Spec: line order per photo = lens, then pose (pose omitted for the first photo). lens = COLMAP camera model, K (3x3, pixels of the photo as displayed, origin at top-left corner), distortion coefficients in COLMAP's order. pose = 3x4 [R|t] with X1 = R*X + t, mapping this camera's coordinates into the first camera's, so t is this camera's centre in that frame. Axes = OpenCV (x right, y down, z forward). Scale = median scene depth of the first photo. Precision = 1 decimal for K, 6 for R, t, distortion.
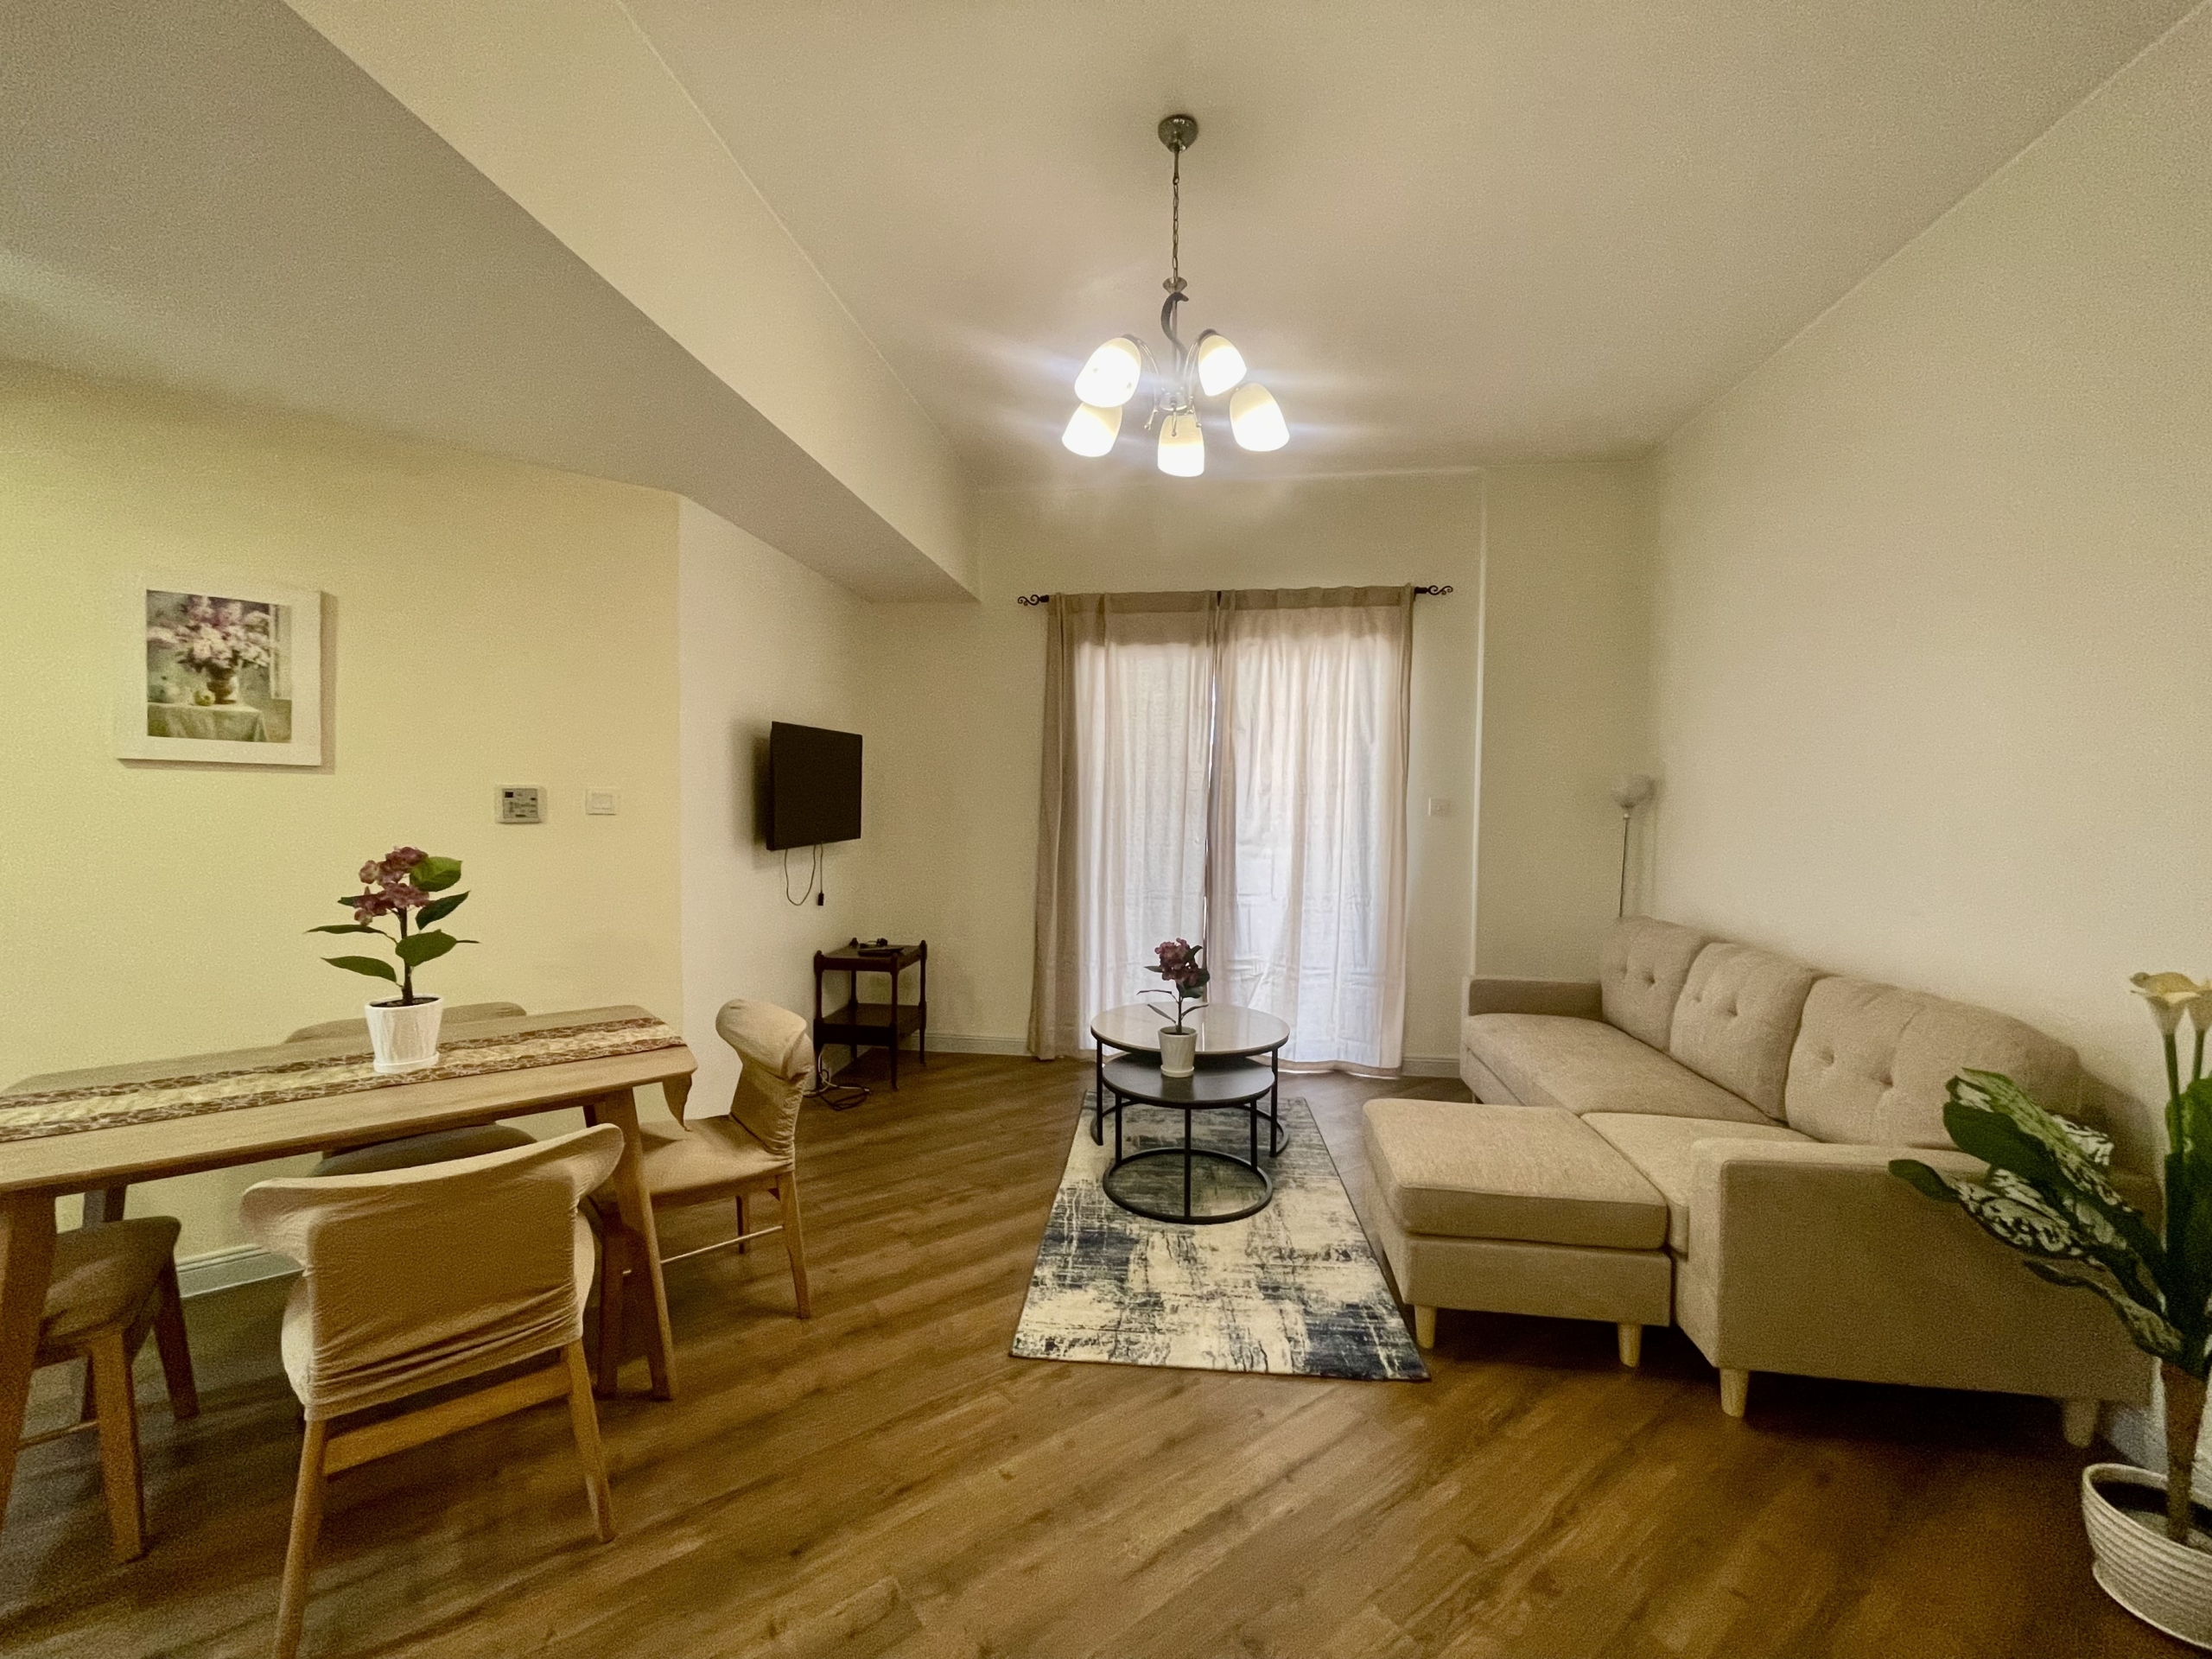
lens RADIAL K [[900.0, 0, 1111.7], [0, 900.0, 833.3], [0, 0, 1]] dist [-0.000022, -0.002084]
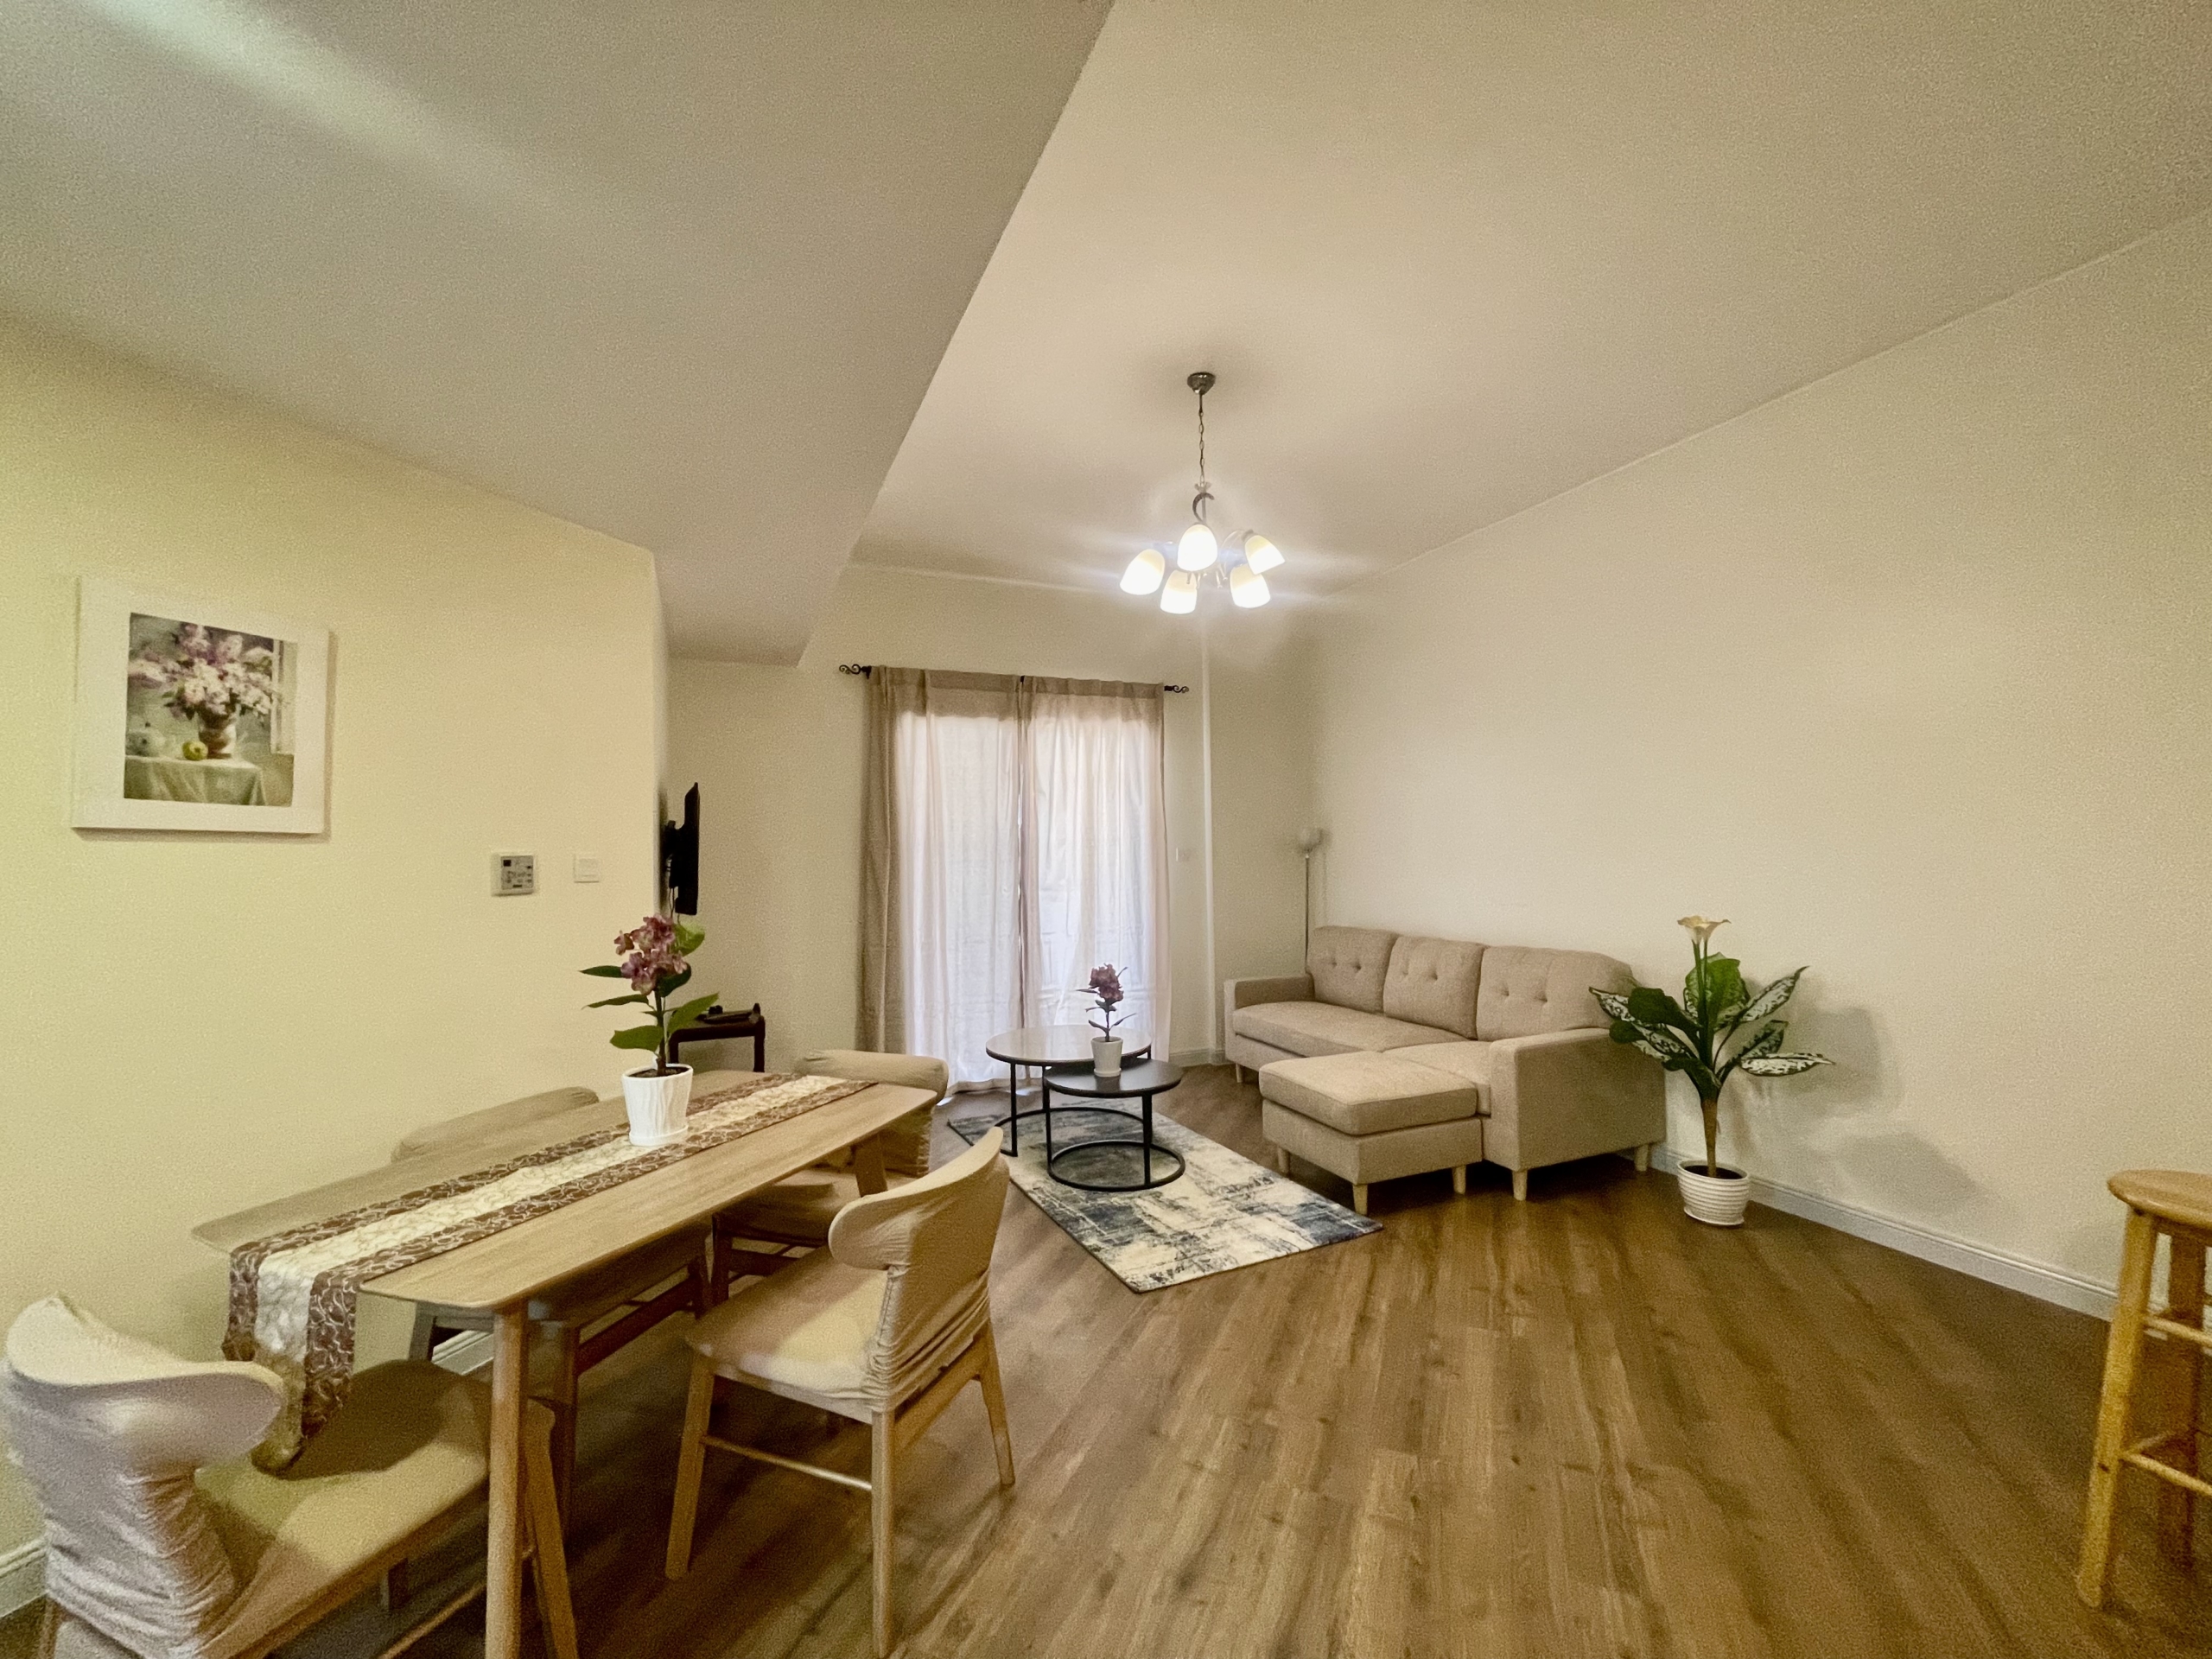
lens RADIAL K [[900.0, 0, 1106.5], [0, 900.0, 831.9], [0, 0, 1]] dist [-0.000022, -0.002084]
pose [[0.855918, -0.011953, 0.516973, -0.680326], [0.043522, 0.997851, -0.048985, -0.004571], [-0.515276, 0.064427, 0.854599, -0.084705]]
